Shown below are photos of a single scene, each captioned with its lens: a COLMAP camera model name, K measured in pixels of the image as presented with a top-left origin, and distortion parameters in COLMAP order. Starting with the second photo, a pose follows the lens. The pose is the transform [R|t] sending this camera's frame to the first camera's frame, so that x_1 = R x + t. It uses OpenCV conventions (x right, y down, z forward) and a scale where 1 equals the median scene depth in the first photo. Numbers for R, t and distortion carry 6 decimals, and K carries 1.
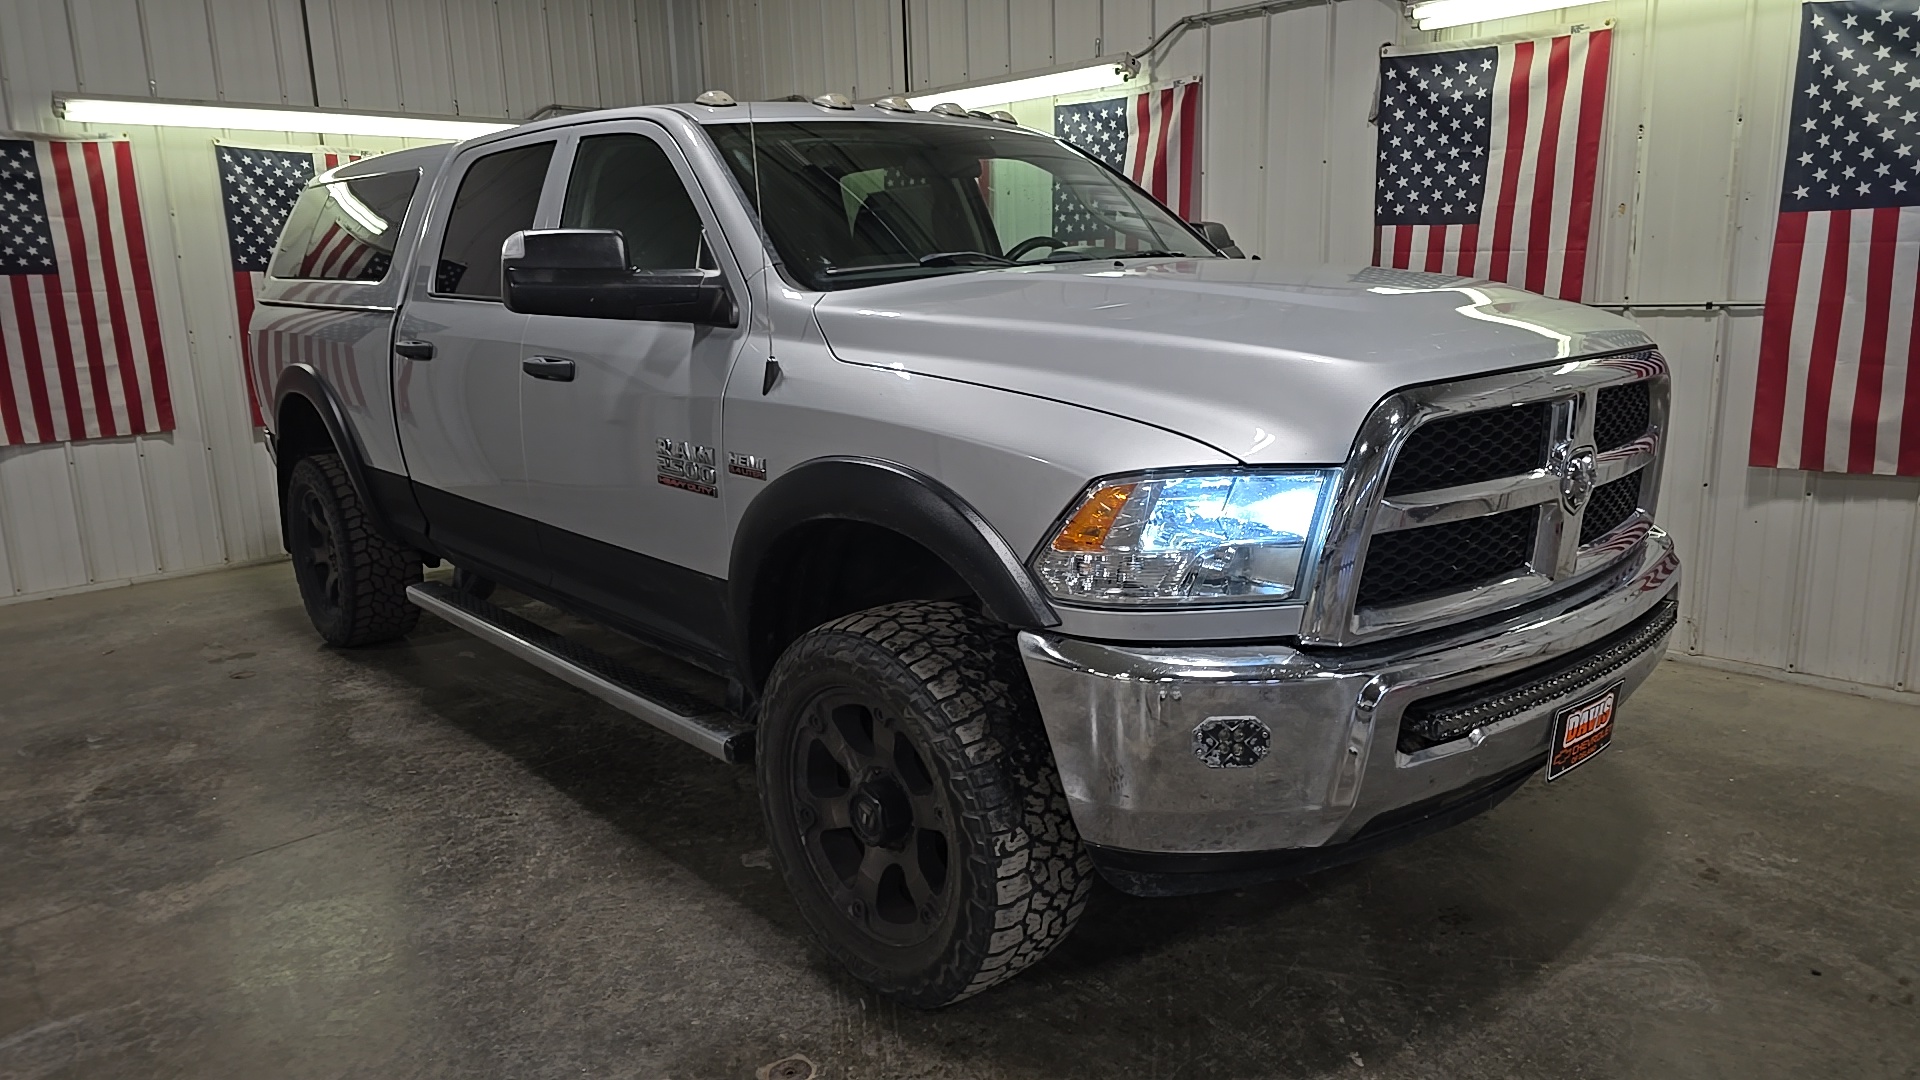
lens RADIAL K [[1306.0, 0, 961.8], [0, 1306.0, 547.5], [0, 0, 1]] dist [0.055628, -0.048886]
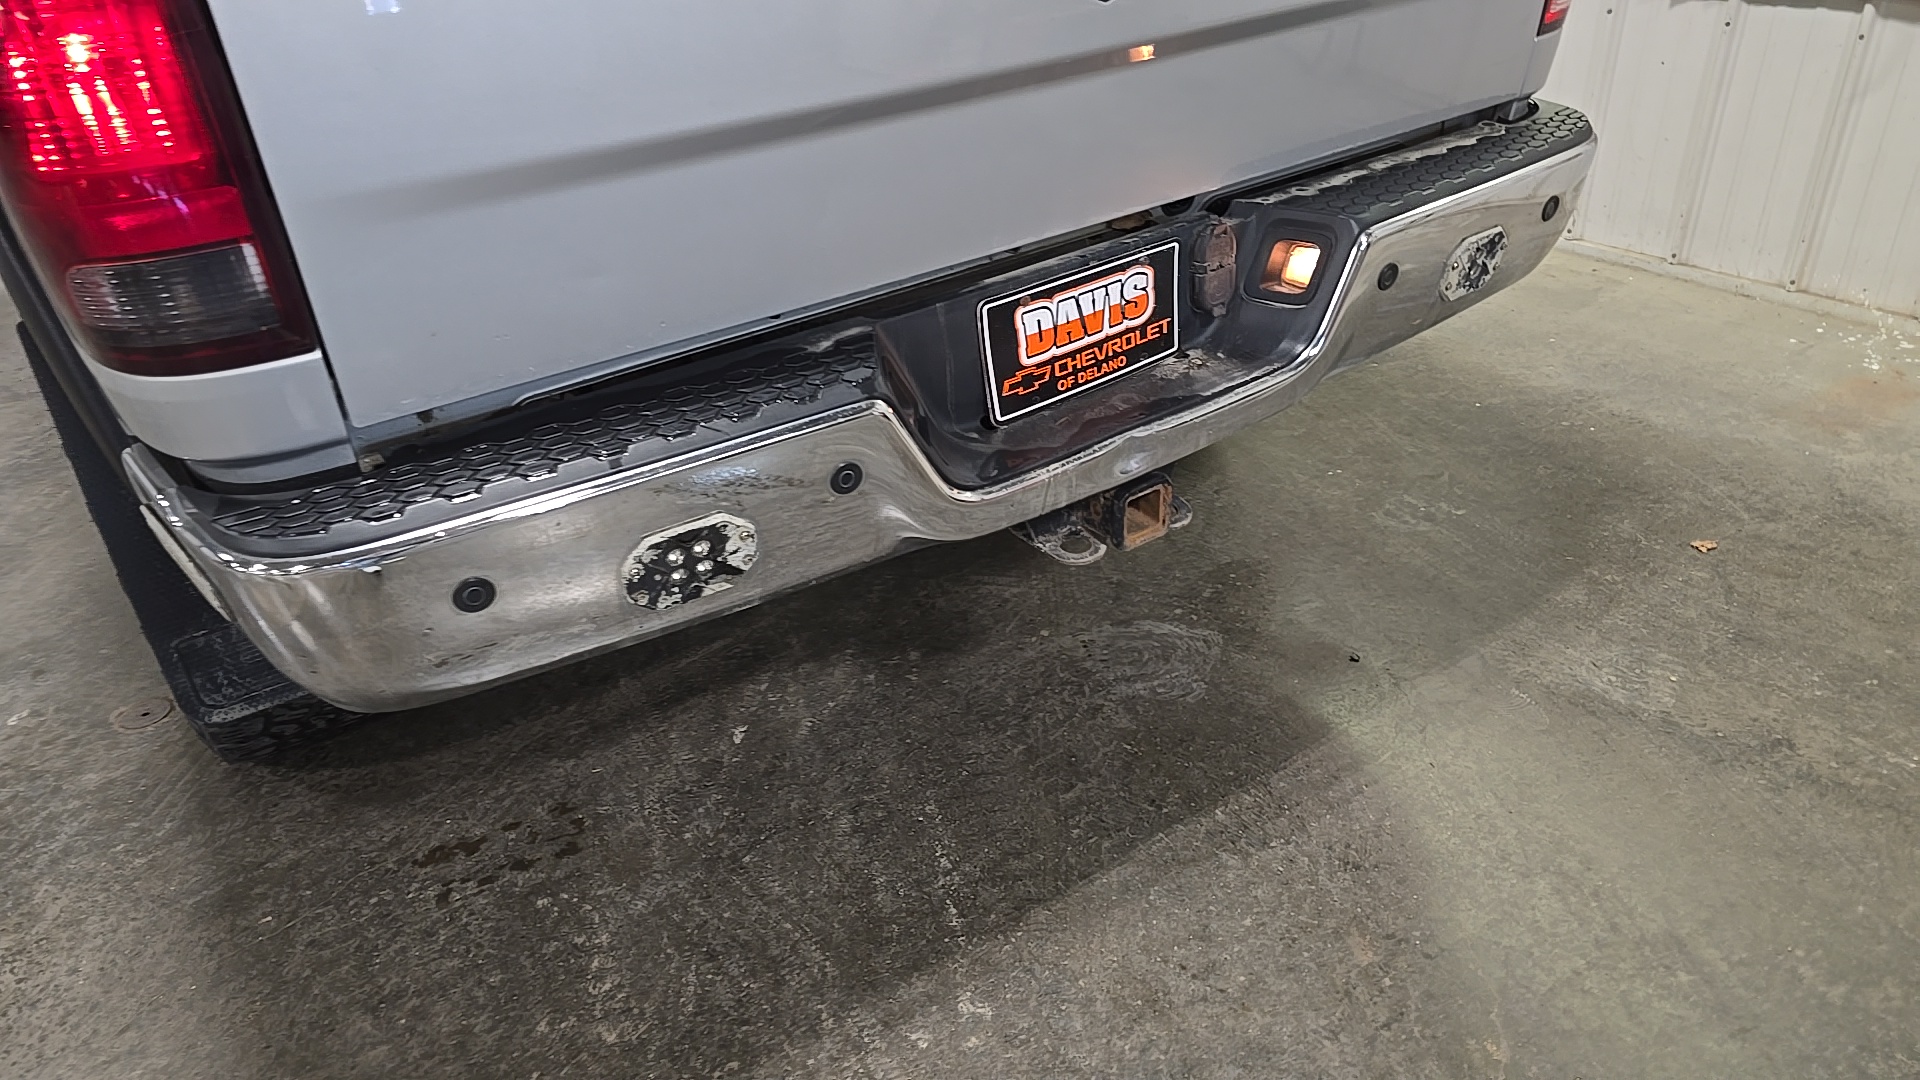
lens RADIAL K [[1286.9, 0, 964.2], [0, 1286.9, 551.0], [0, 0, 1]] dist [0.066061, -0.053933]
pose [[0.991275, 0.043050, -0.124583, 0.323442], [0.001275, 0.941986, 0.335650, -0.009066], [0.131805, -0.332880, 0.933712, 0.151810]]
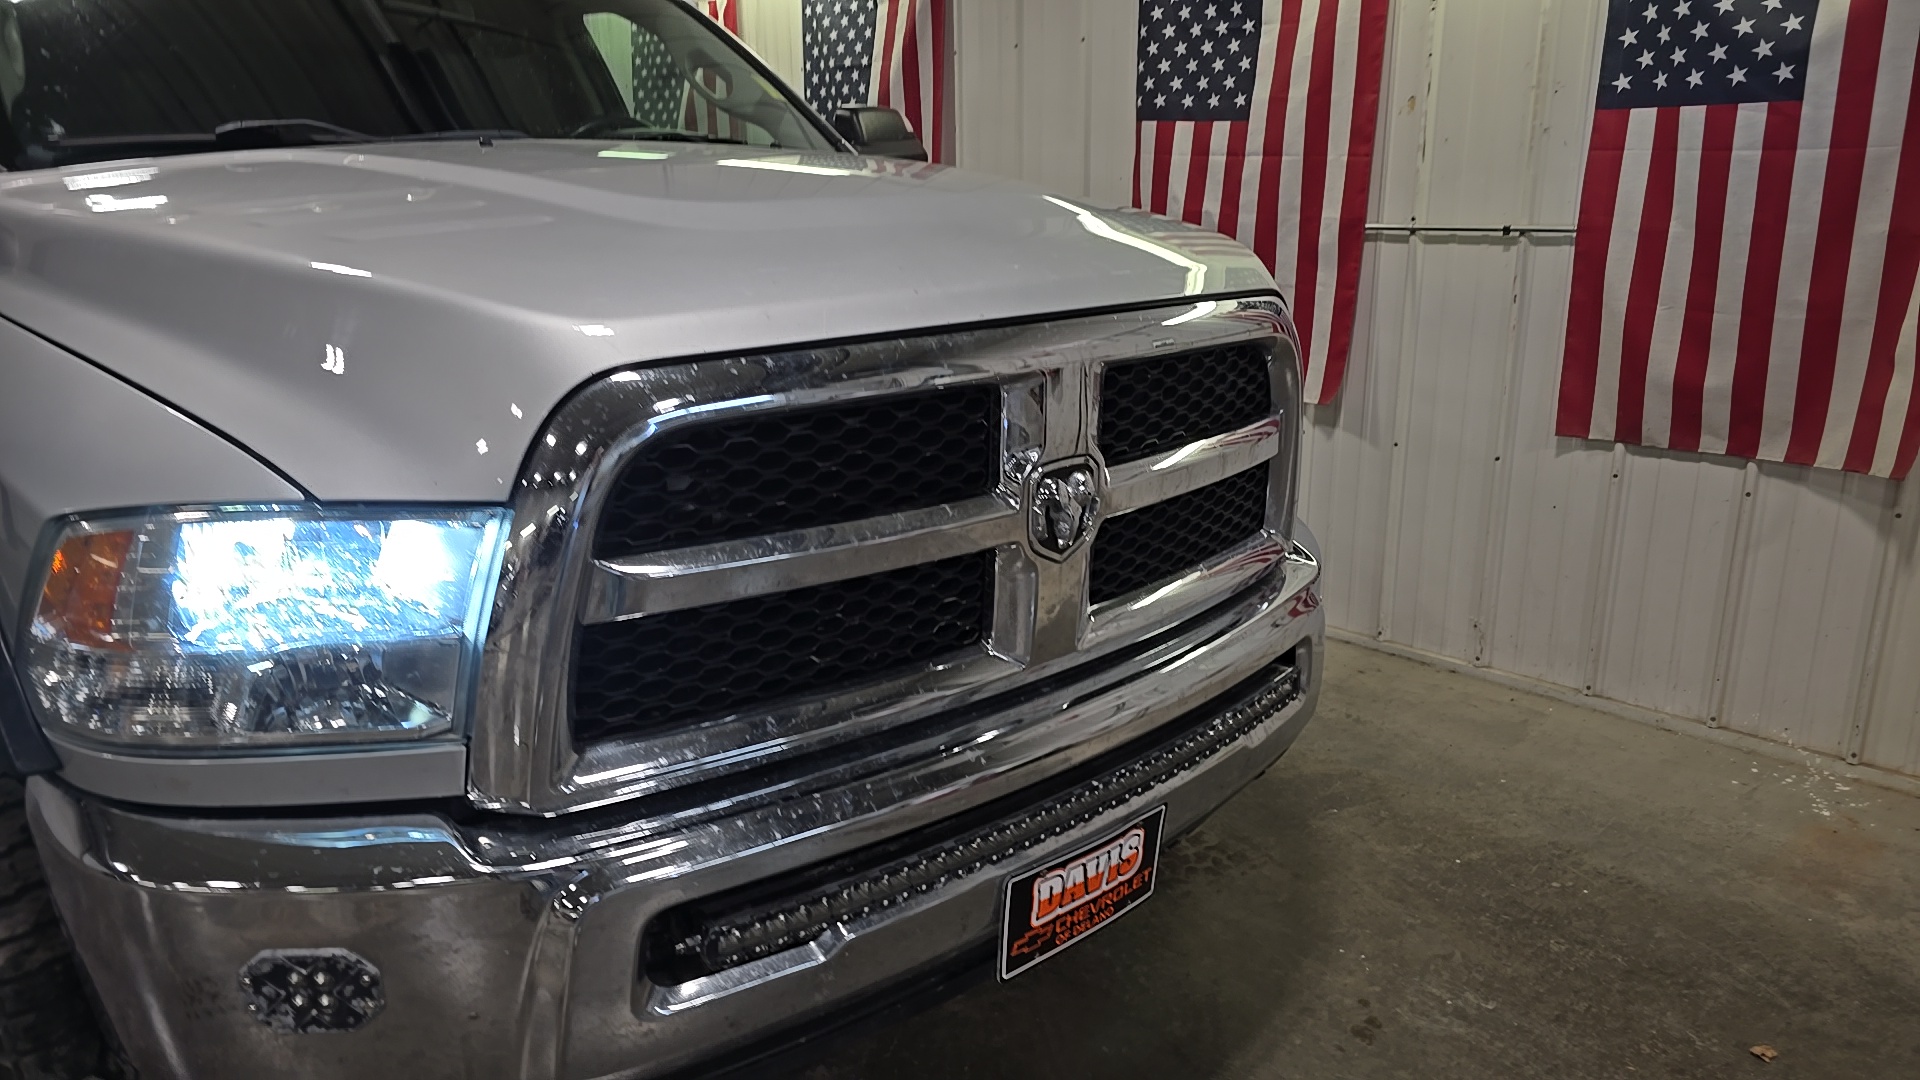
lens RADIAL K [[1298.7, 0, 964.0], [0, 1298.7, 546.2], [0, 0, 1]] dist [0.062045, -0.057090]
pose [[0.999726, 0.016304, 0.016772, 0.245914], [-0.017371, 0.997697, 0.065563, -0.044137], [-0.015664, -0.065836, 0.997707, 0.228837]]
